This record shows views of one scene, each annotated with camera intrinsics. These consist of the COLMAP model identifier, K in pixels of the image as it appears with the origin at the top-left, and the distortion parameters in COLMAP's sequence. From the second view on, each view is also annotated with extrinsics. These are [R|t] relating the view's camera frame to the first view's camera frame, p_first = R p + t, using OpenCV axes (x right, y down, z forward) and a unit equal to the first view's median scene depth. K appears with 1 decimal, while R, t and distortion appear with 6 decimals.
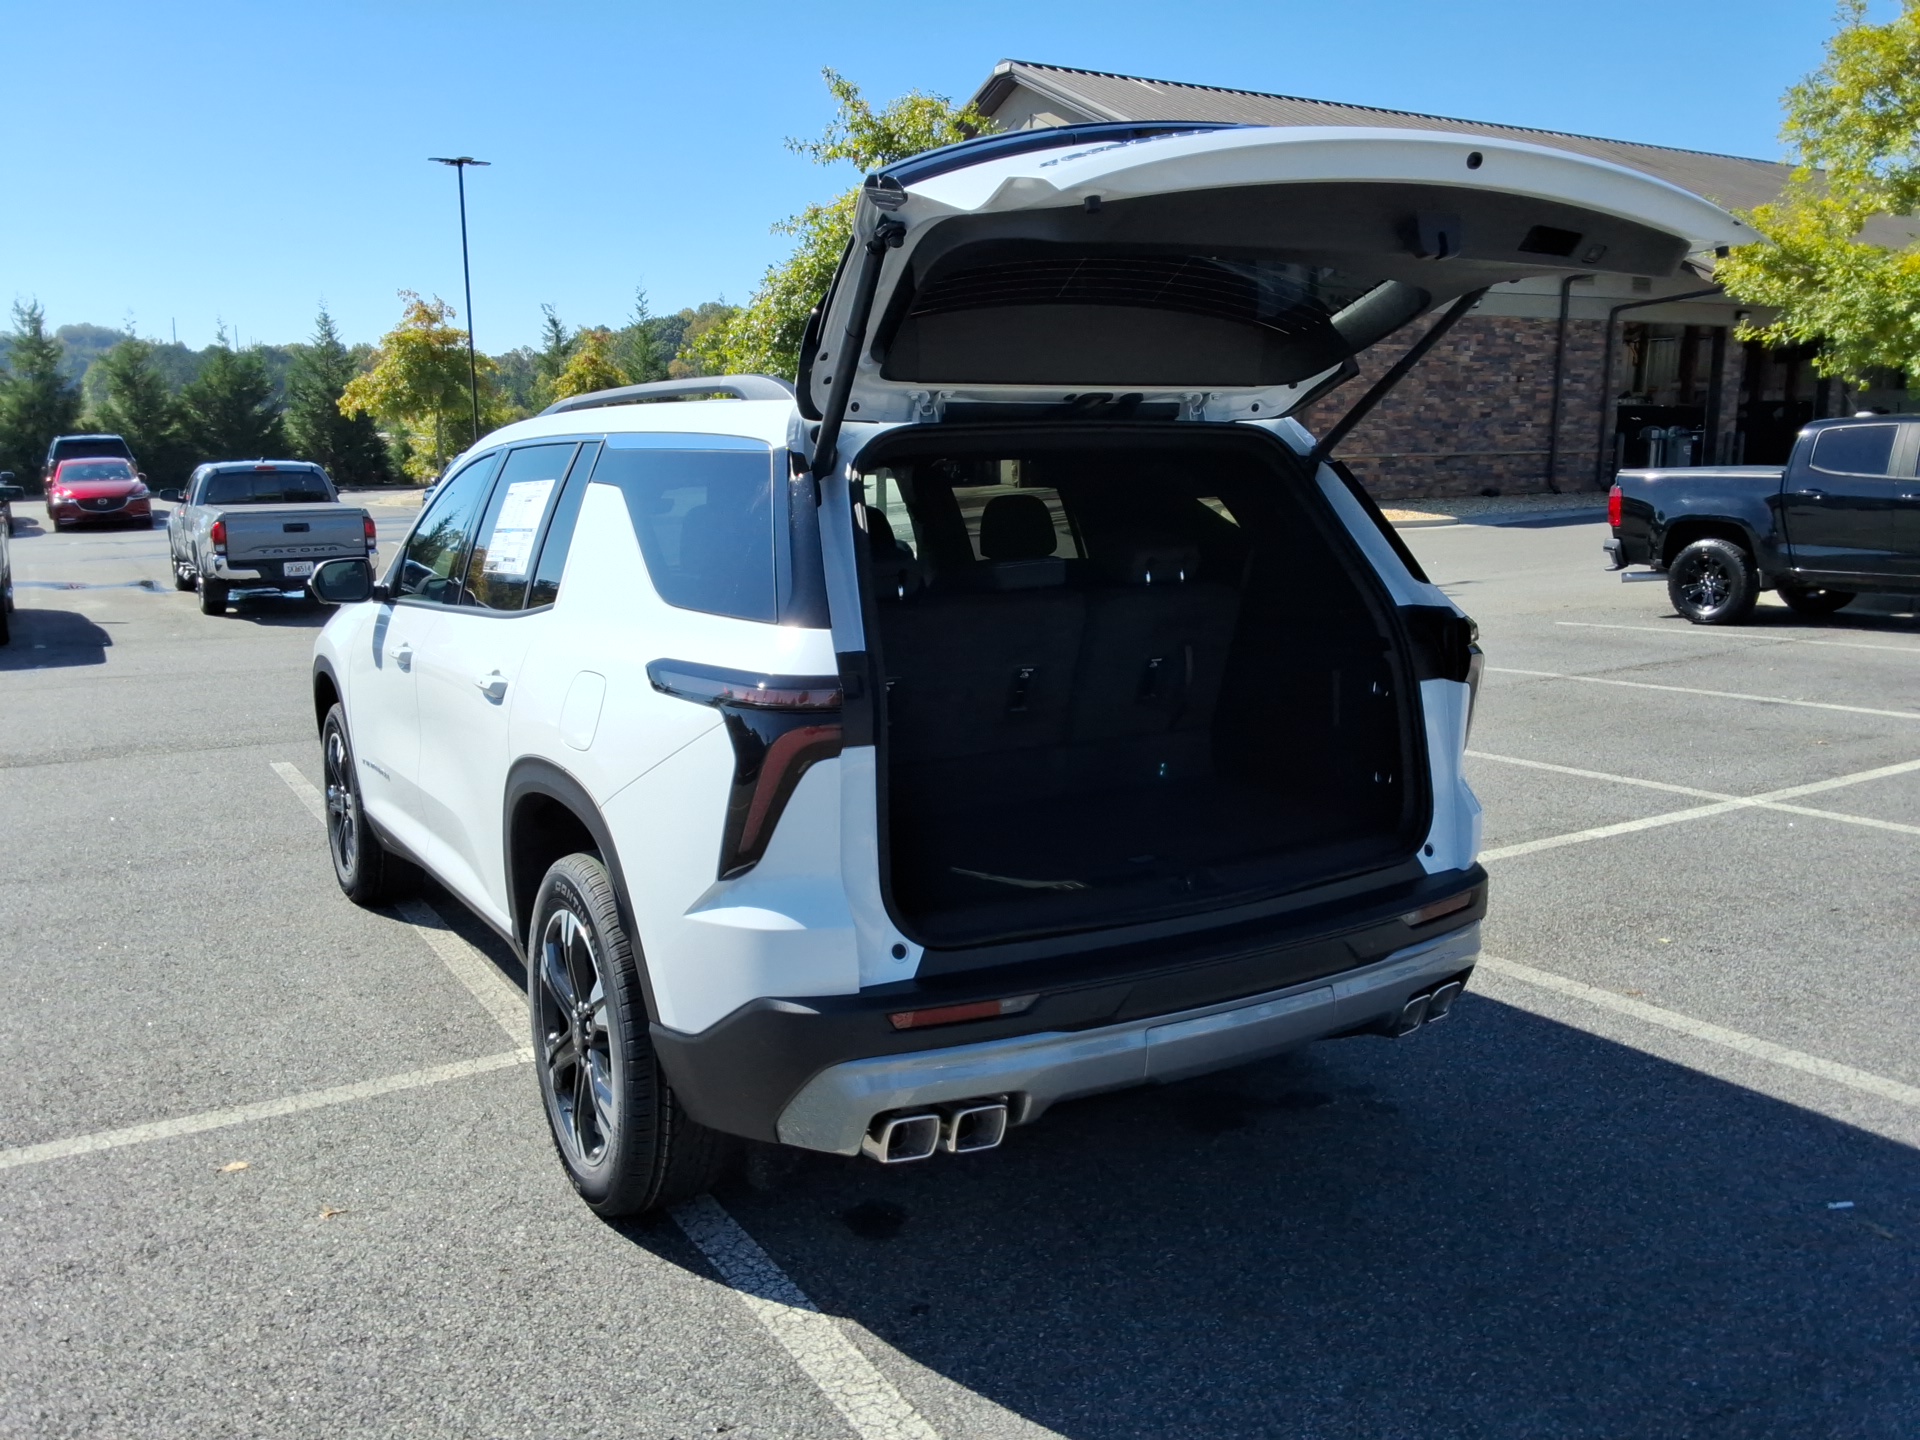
lens RADIAL K [[1539.4, 0, 983.8], [0, 1539.4, 697.9], [0, 0, 1]] dist [0.115103, -0.178424]
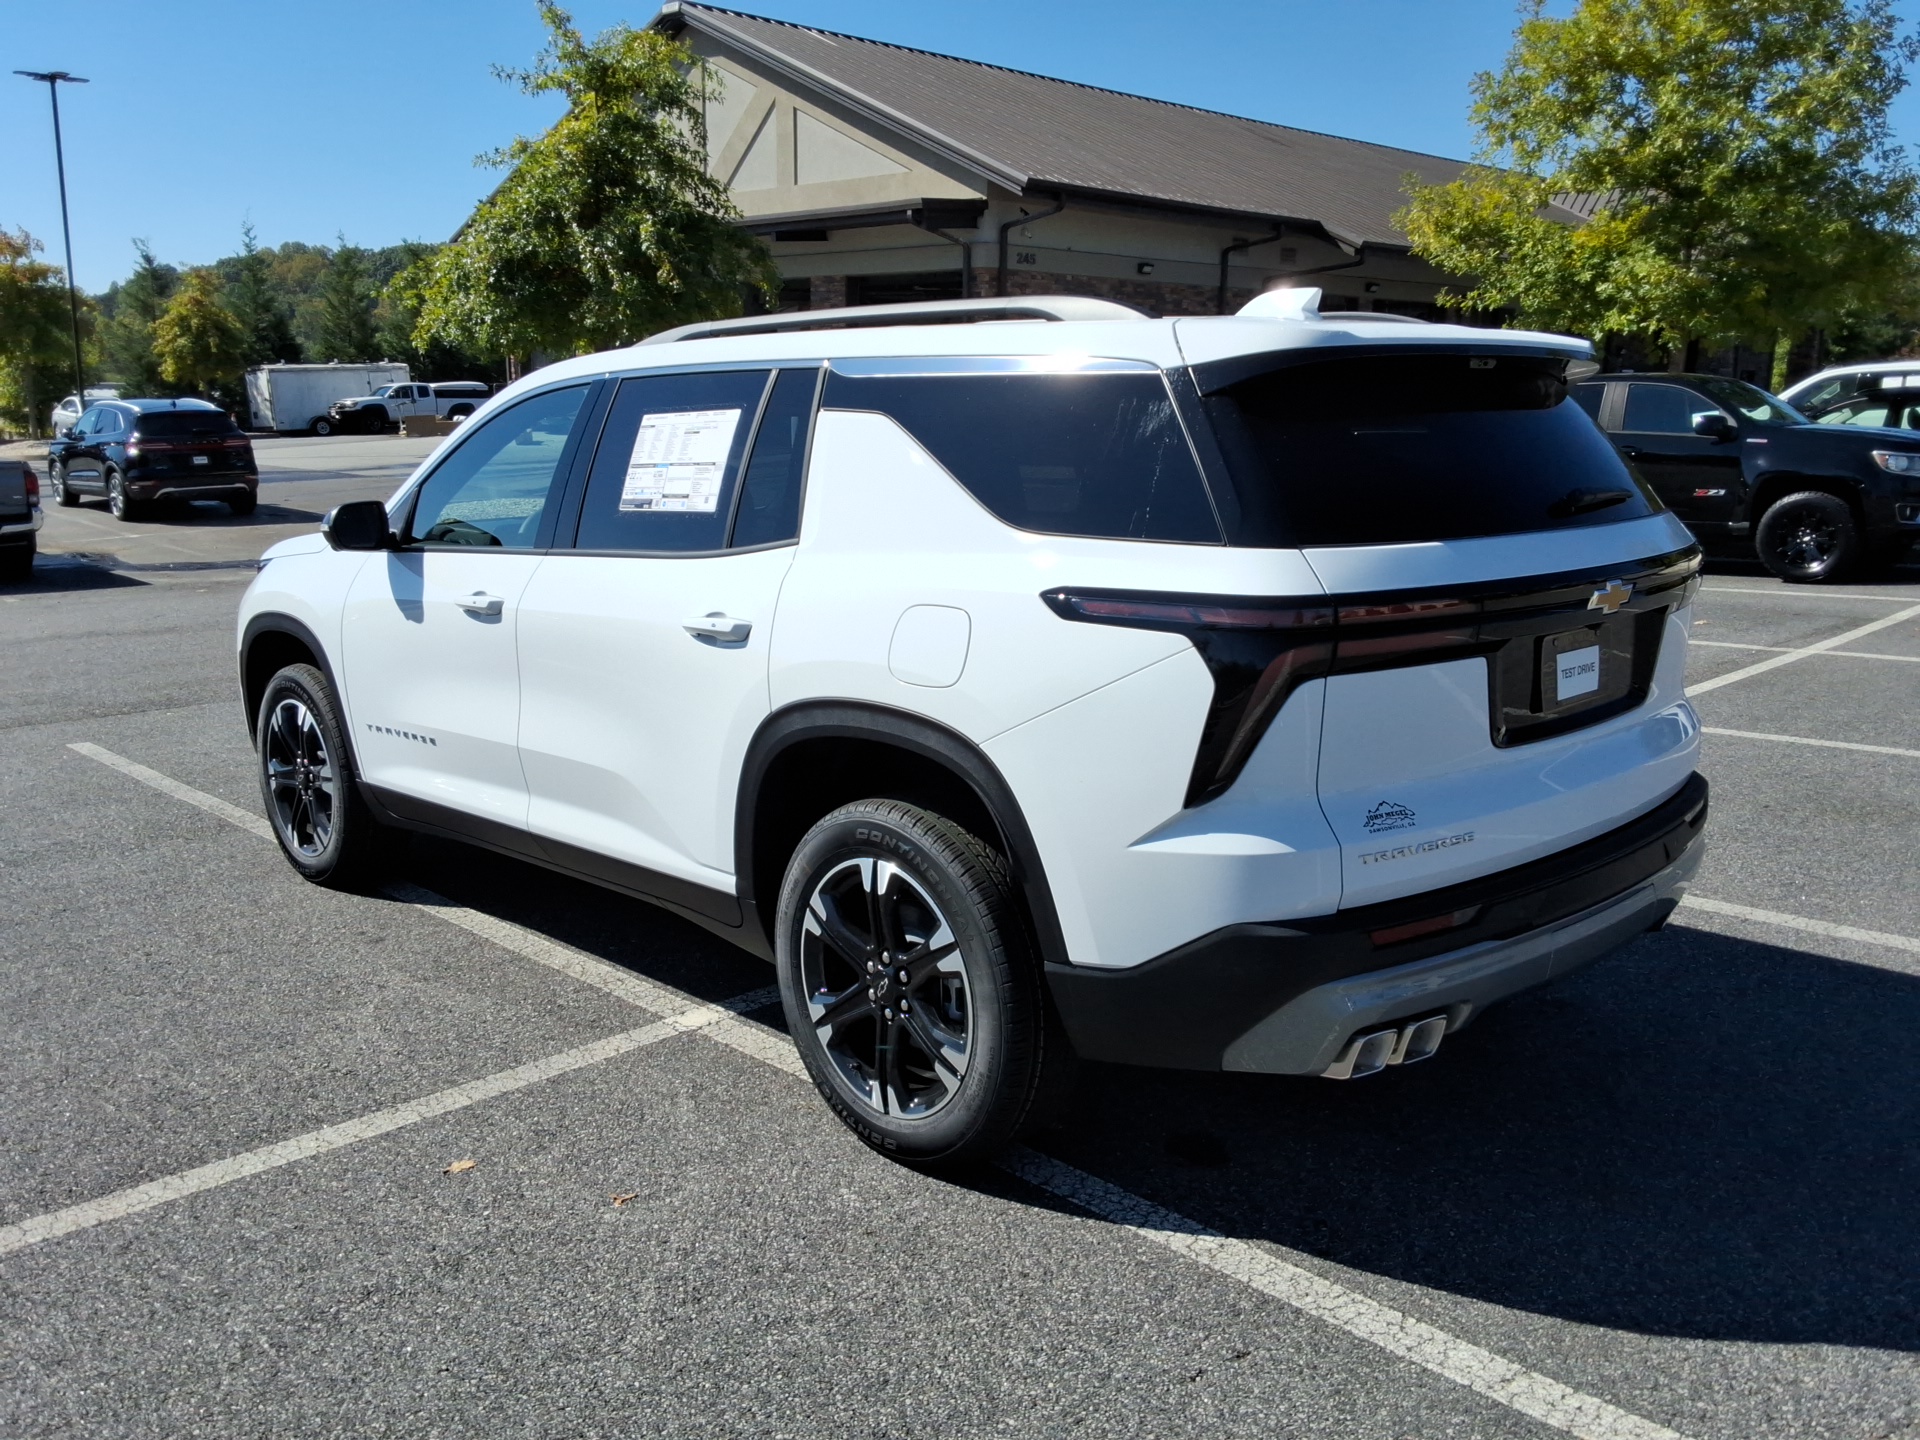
lens RADIAL K [[1539.4, 0, 980.7], [0, 1539.4, 691.1], [0, 0, 1]] dist [0.115103, -0.178424]
pose [[0.972543, -0.034549, 0.230144, -0.070725], [0.029637, 0.999254, 0.024766, 0.002181], [-0.230827, -0.017266, 0.972841, 0.010527]]
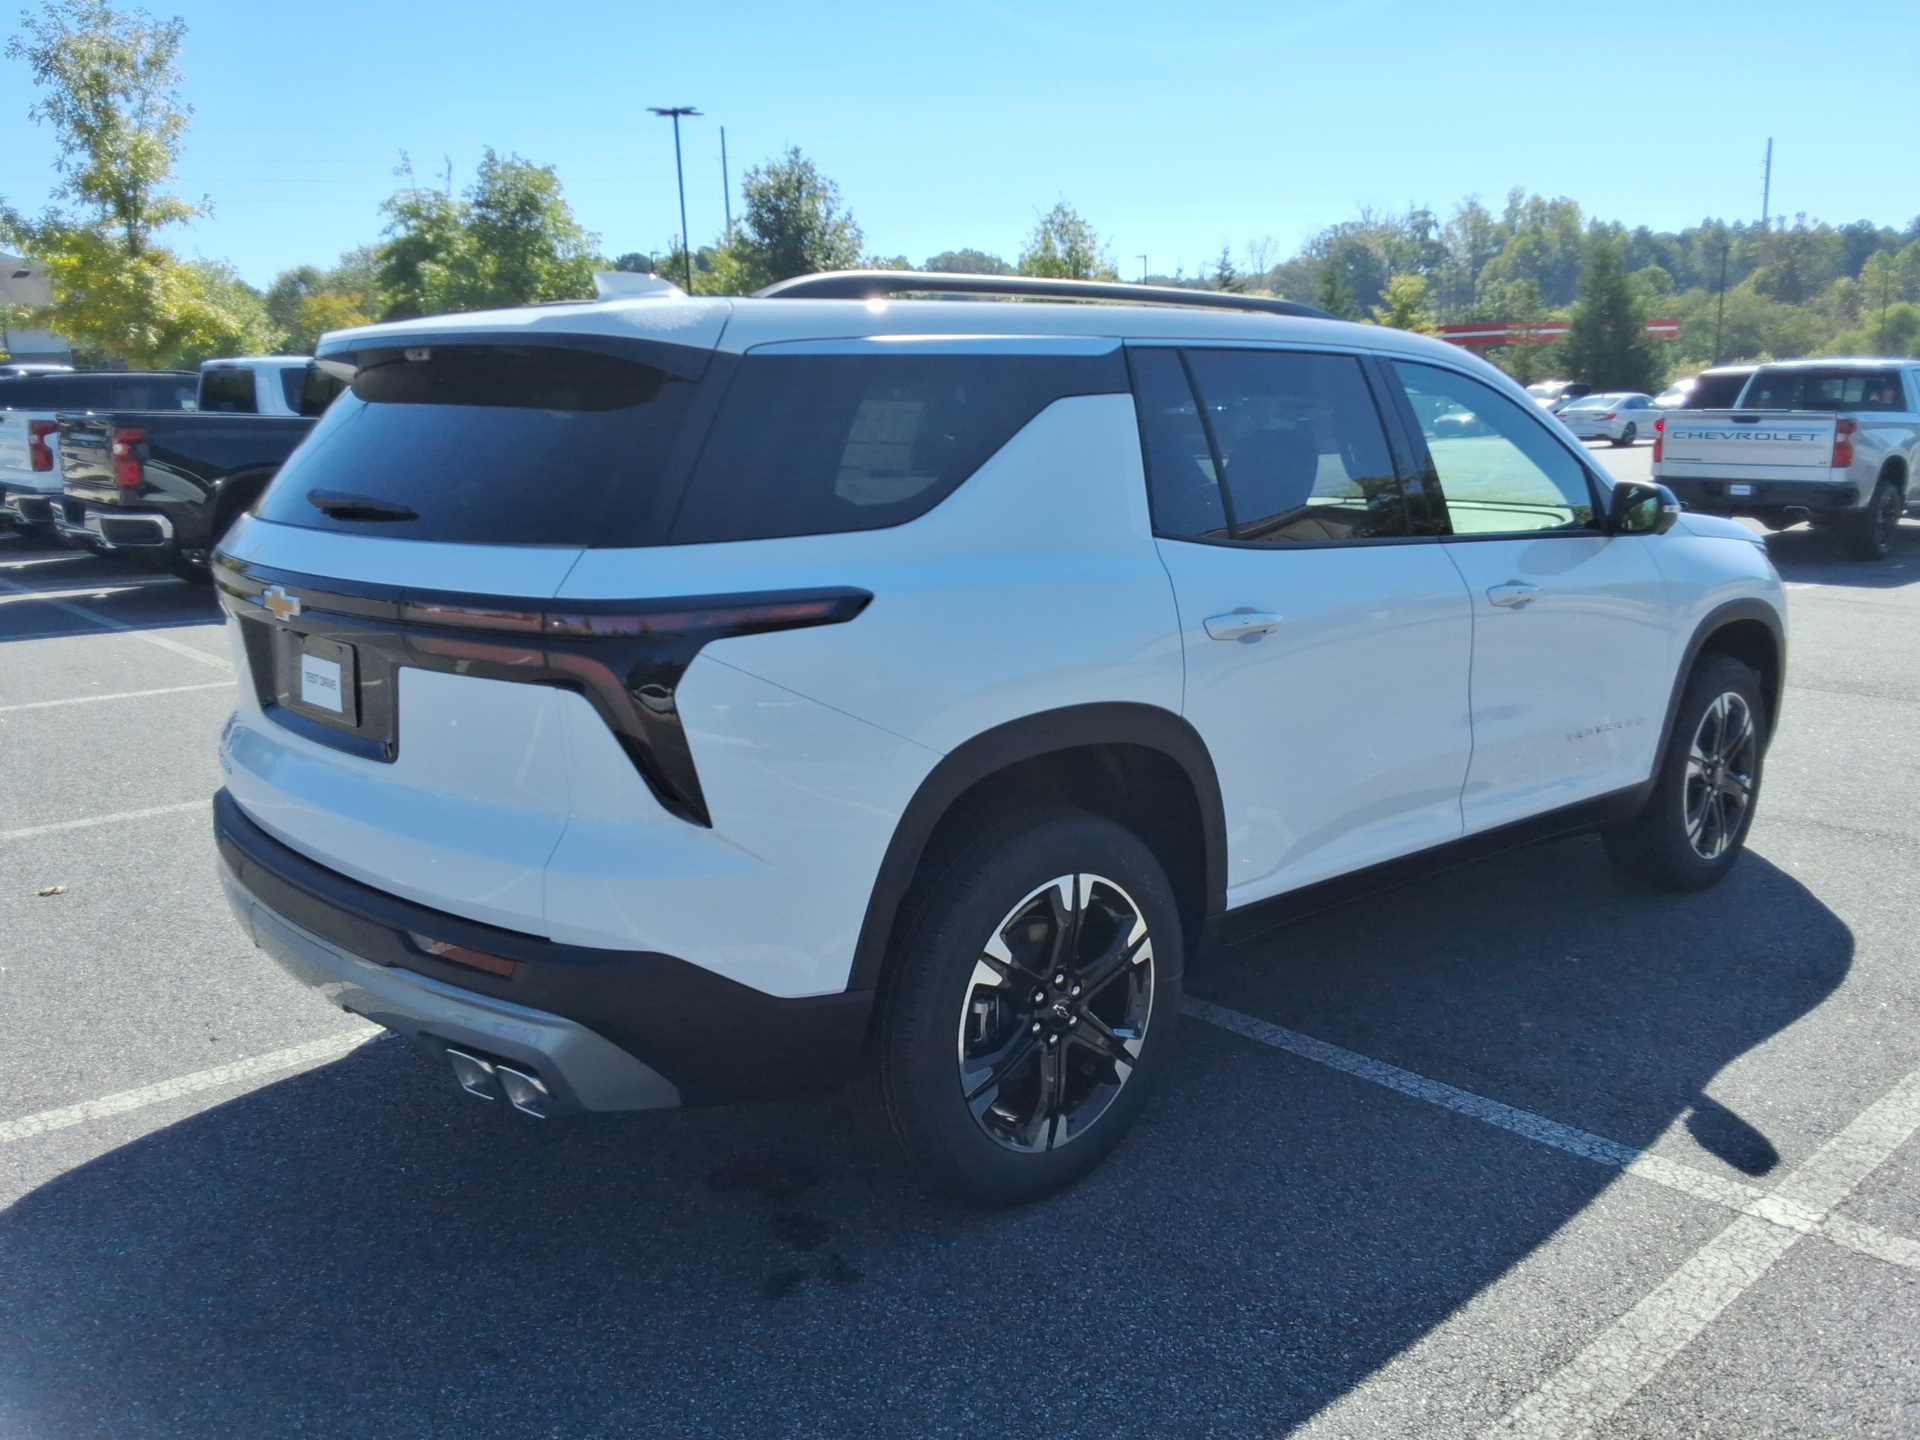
lens RADIAL K [[1539.4, 0, 985.9], [0, 1539.4, 687.7], [0, 0, 1]] dist [0.115103, -0.178424]
pose [[0.205599, 0.185704, -0.960855, 0.176856], [-0.140110, 0.977302, 0.158903, -0.025874], [0.968555, 0.101955, 0.226951, 0.175067]]
